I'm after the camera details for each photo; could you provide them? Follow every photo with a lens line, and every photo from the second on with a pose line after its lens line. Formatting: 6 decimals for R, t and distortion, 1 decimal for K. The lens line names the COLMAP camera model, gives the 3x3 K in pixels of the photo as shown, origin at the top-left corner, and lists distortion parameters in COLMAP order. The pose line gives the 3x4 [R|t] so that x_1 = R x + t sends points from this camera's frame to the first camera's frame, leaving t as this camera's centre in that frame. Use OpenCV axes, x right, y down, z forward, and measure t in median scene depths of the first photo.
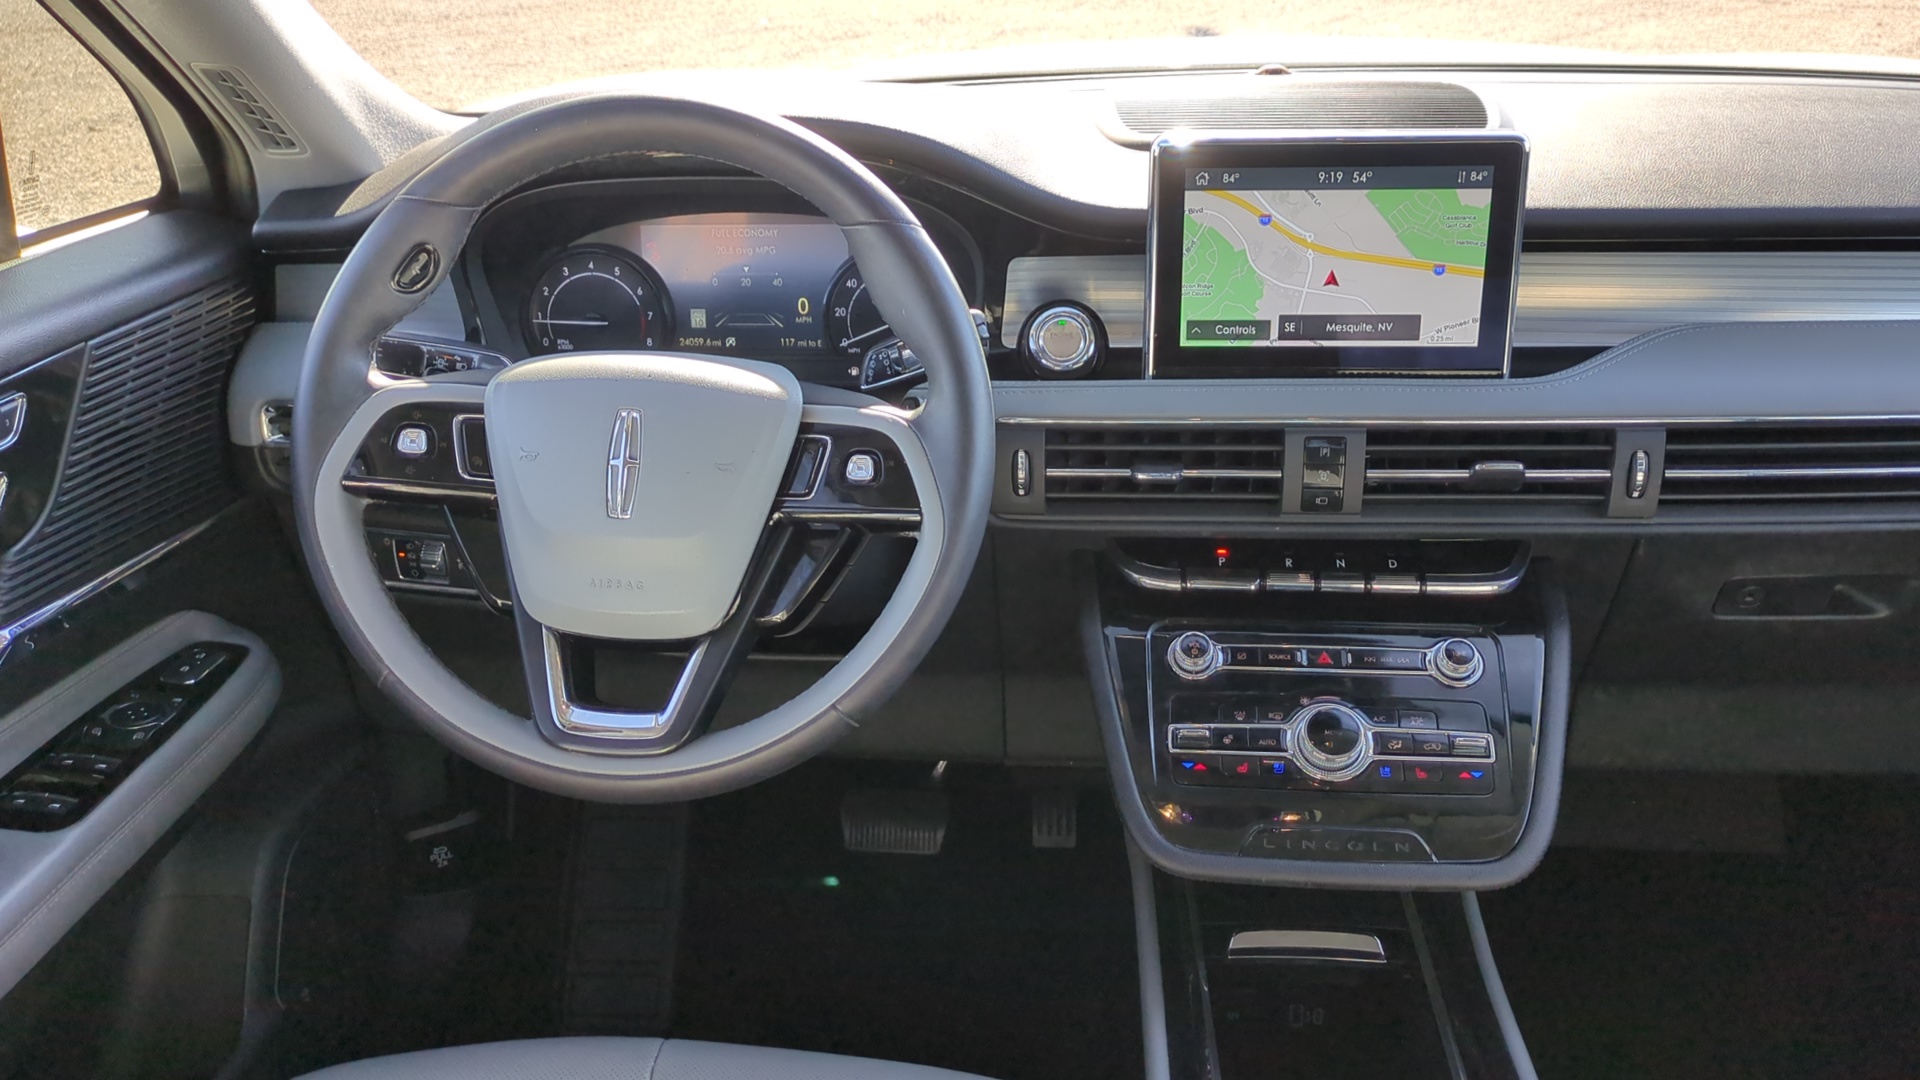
lens RADIAL K [[1670.3, 0, 972.8], [0, 1670.3, 519.8], [0, 0, 1]] dist [0.056159, -0.114070]
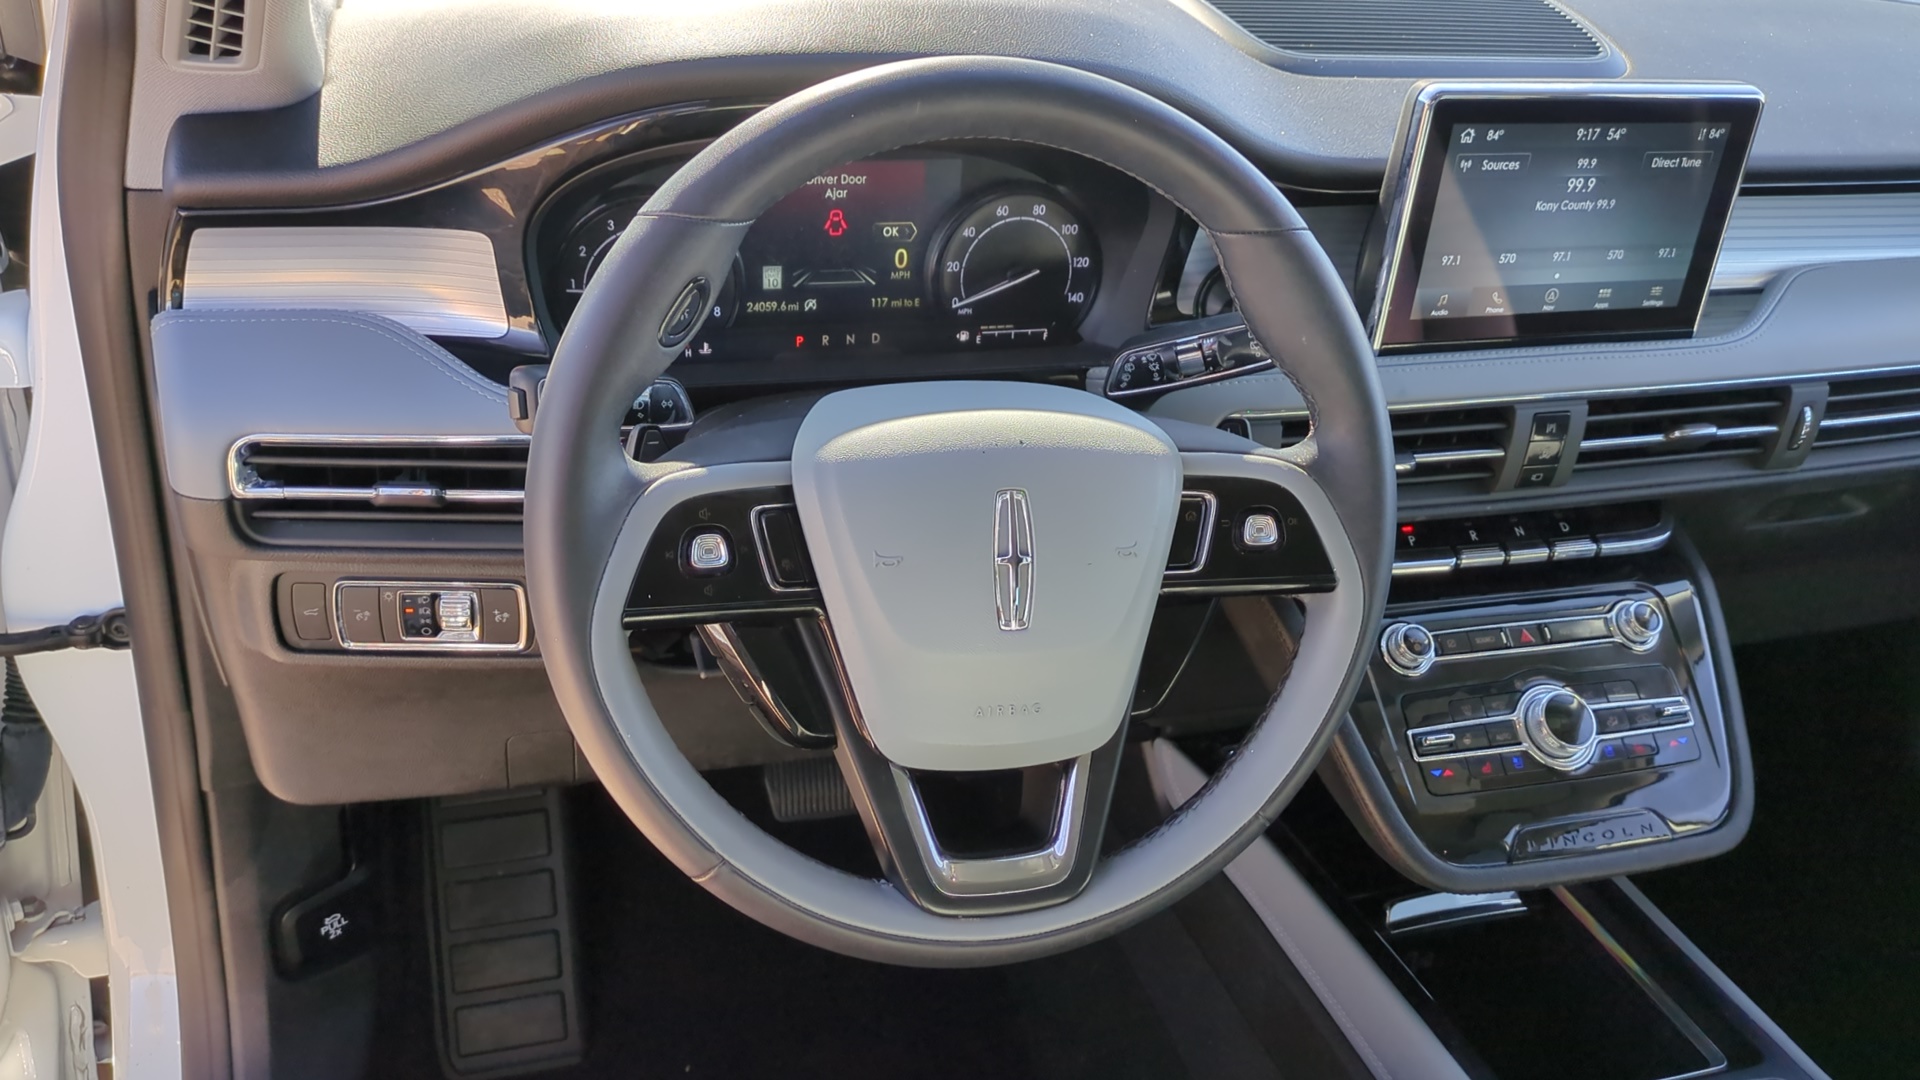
lens RADIAL K [[1670.3, 0, 976.4], [0, 1670.3, 543.8], [0, 0, 1]] dist [0.056159, -0.114070]
pose [[0.921165, -0.102883, 0.375328, -0.446215], [0.035220, 0.982505, 0.182878, -0.159879], [-0.387576, -0.155241, 0.908672, 0.259412]]
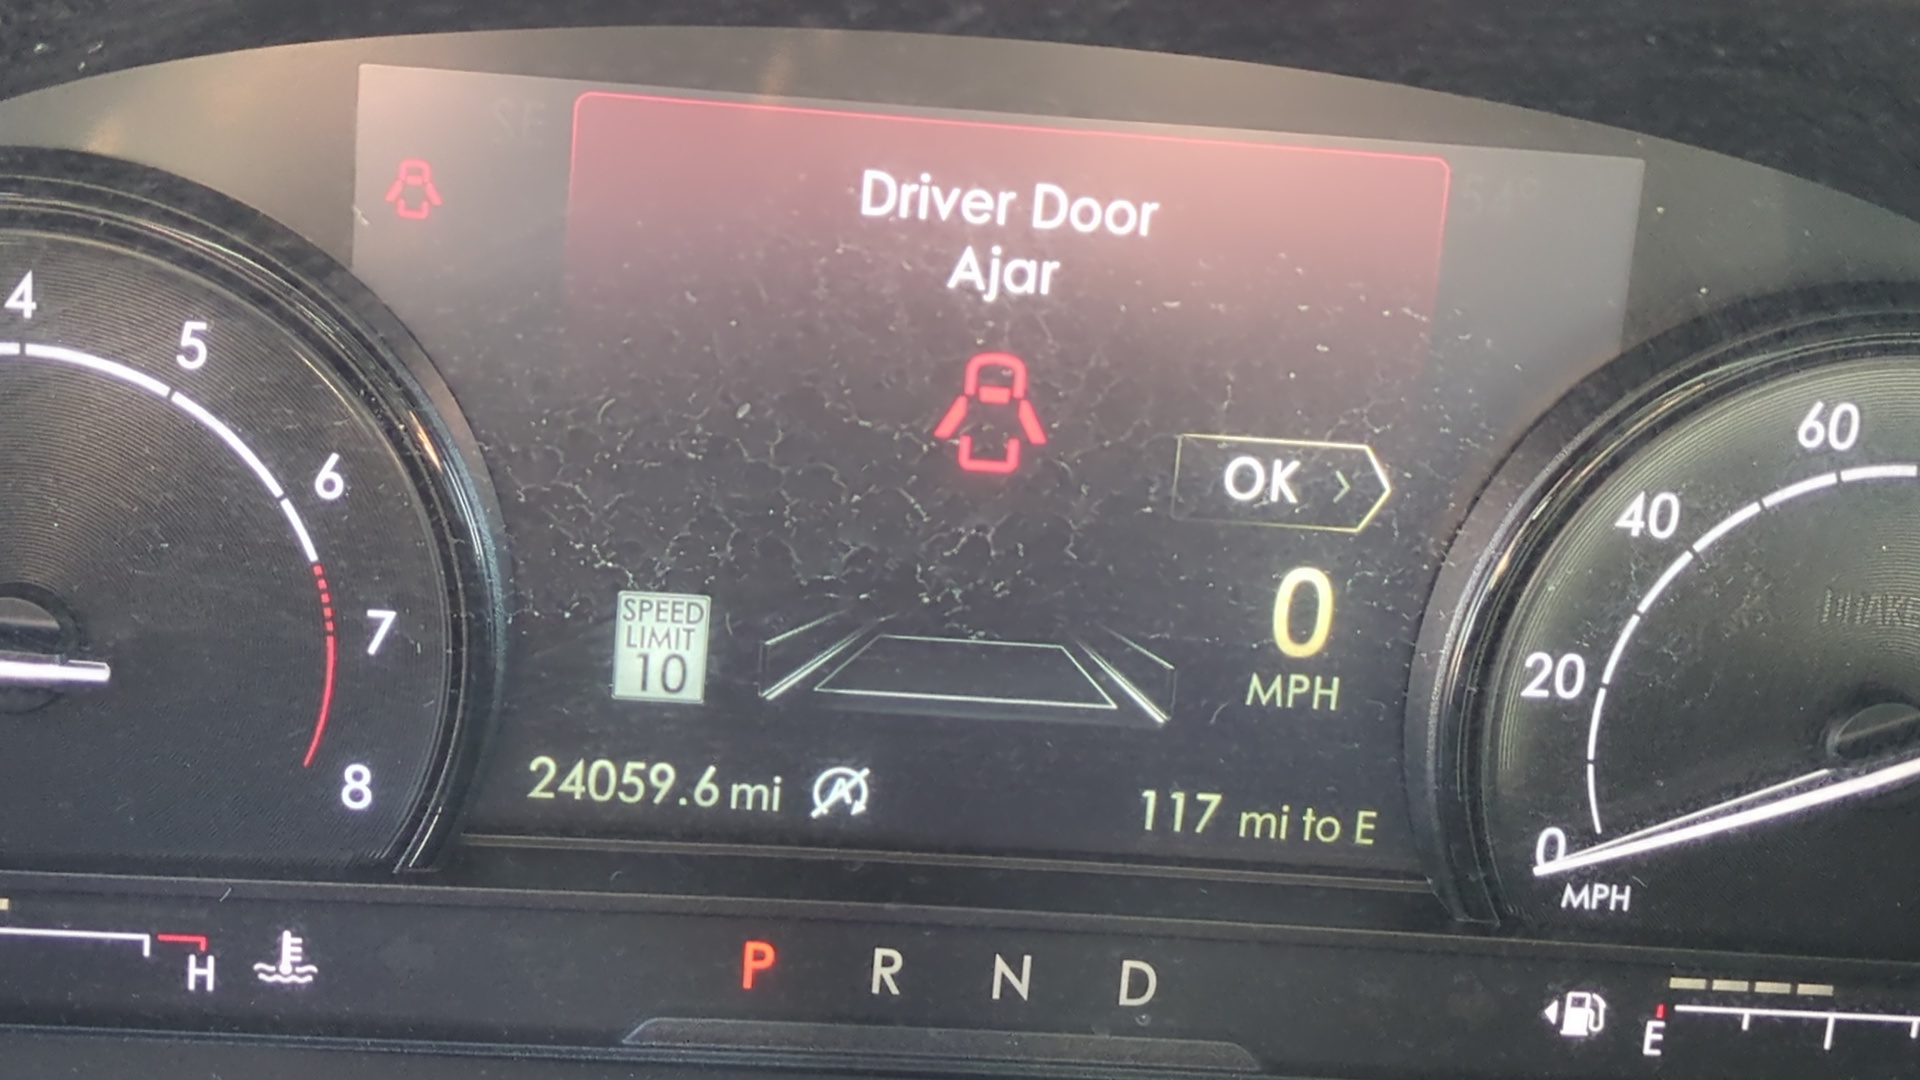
lens RADIAL K [[3461.7, 0, 959.8], [0, 3461.7, 539.1], [0, 0, 1]] dist [0.036797, 0.000000]
pose [[0.981512, 0.051957, 0.184215, -0.229707], [-0.051913, 0.998639, -0.005065, -0.151440], [-0.184227, -0.004591, 0.982873, 0.767045]]
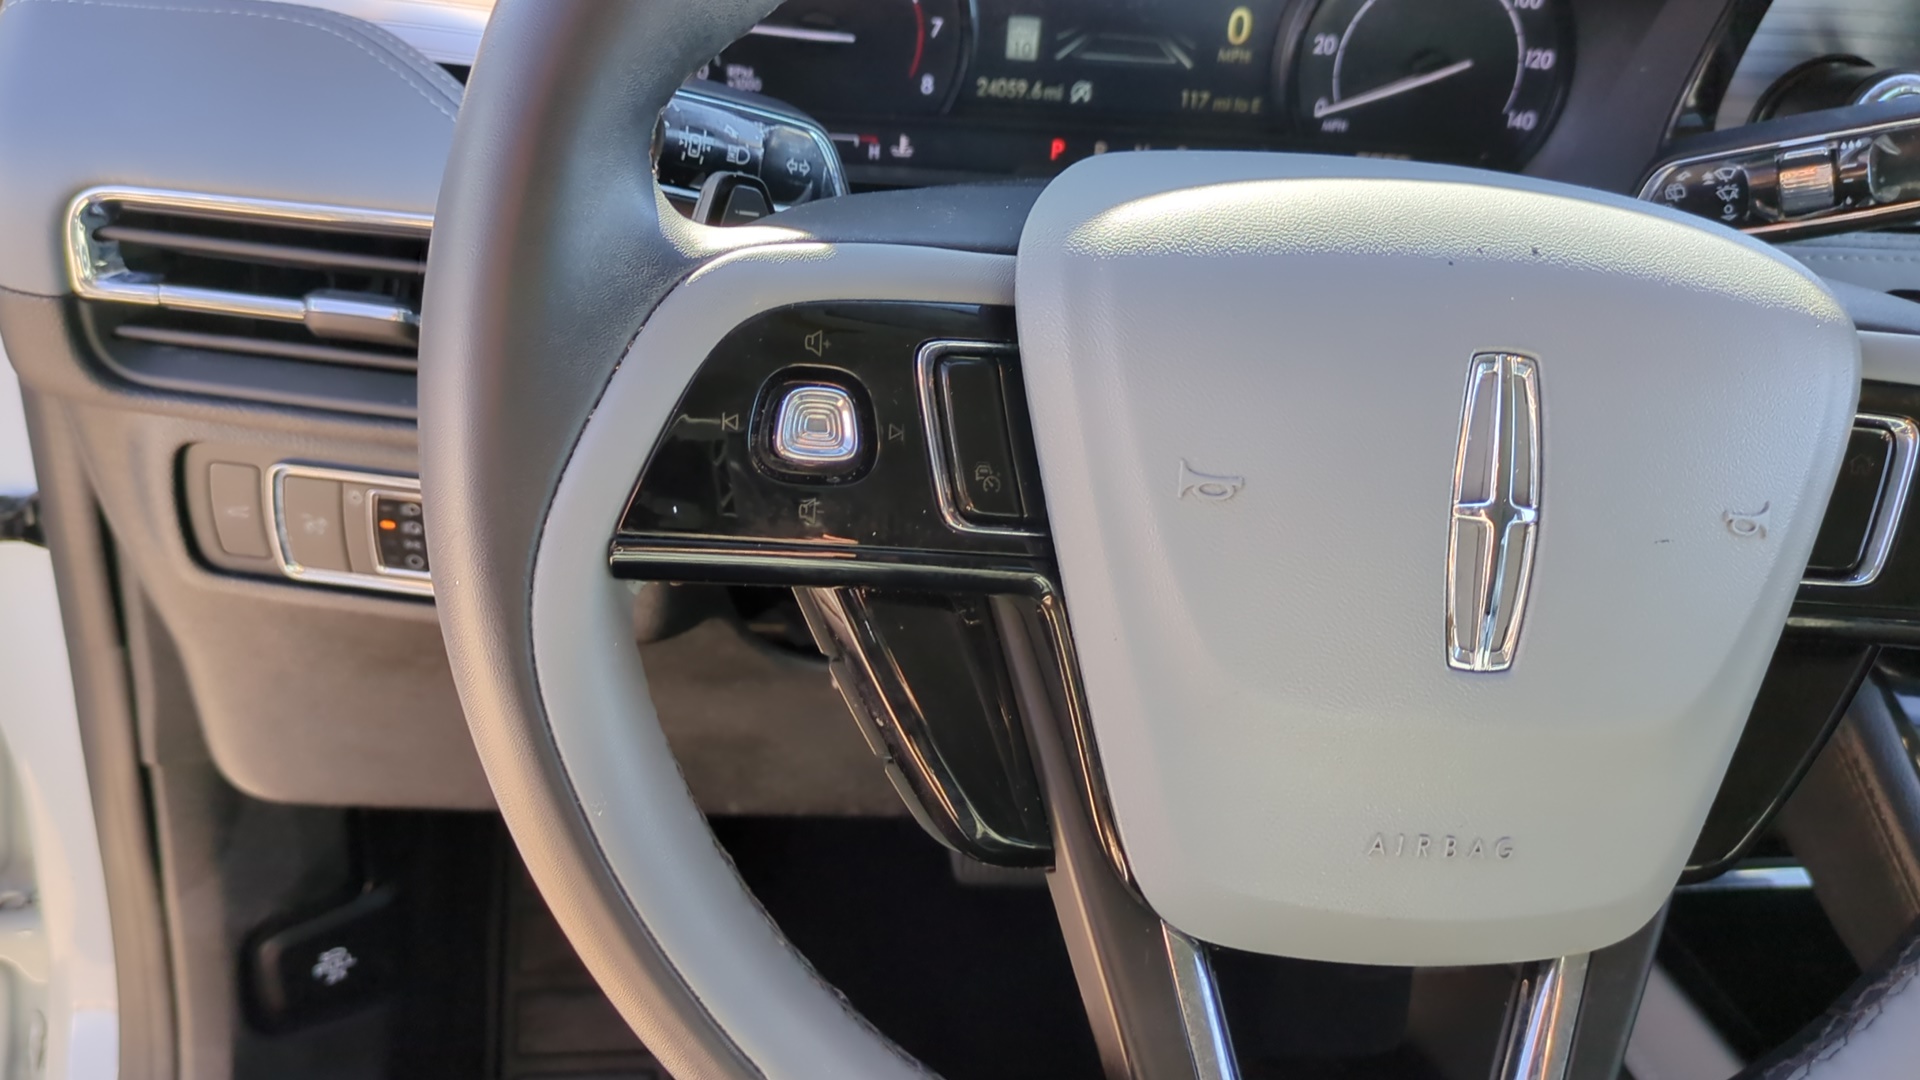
lens RADIAL K [[1670.3, 0, 967.9], [0, 1670.3, 543.9], [0, 0, 1]] dist [0.056159, -0.114070]
pose [[0.970886, -0.007819, 0.239415, -0.342263], [-0.036633, 0.982864, 0.180656, -0.074641], [-0.236725, -0.184167, 0.953962, 0.601992]]
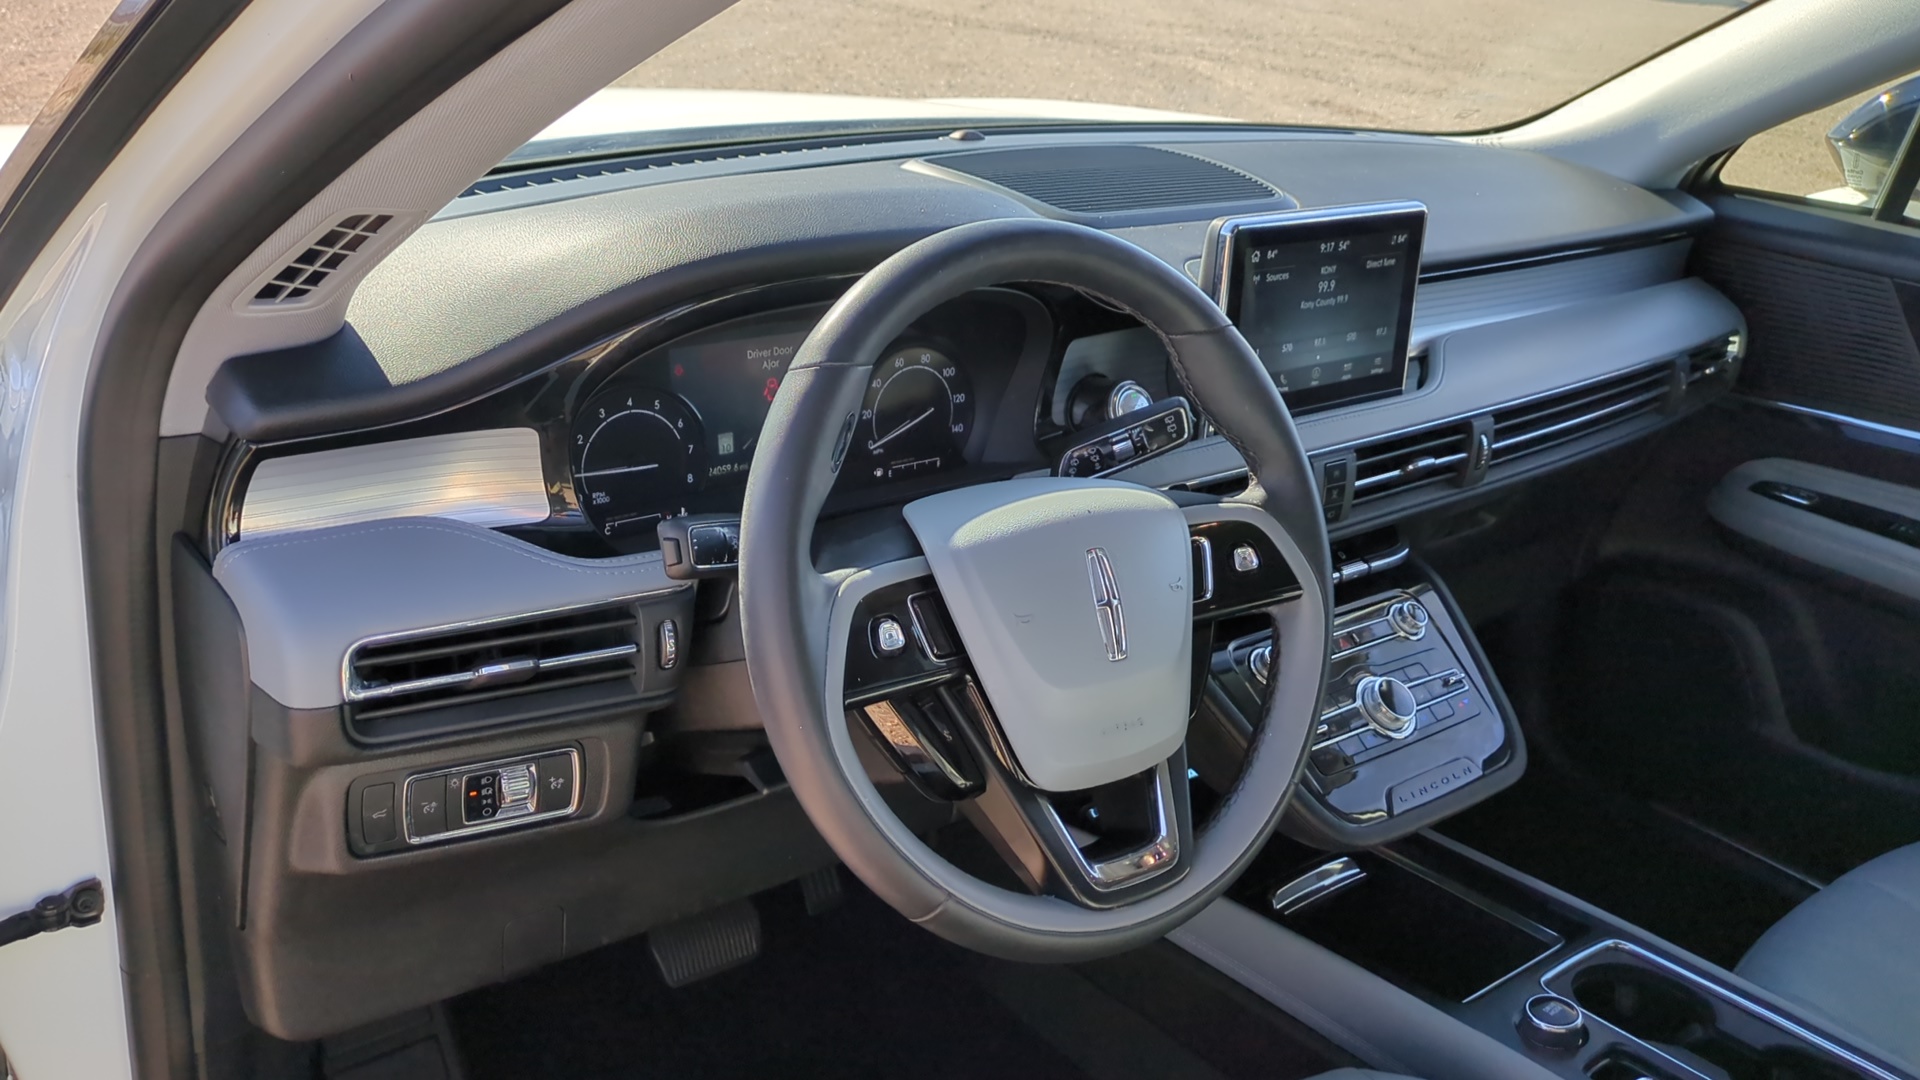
lens RADIAL K [[1670.3, 0, 987.1], [0, 1670.3, 526.1], [0, 0, 1]] dist [0.056159, -0.114070]
pose [[0.719934, -0.187452, 0.668249, -0.777840], [0.174277, 0.980813, 0.087373, -0.151701], [-0.671805, 0.053558, 0.738789, 0.284190]]
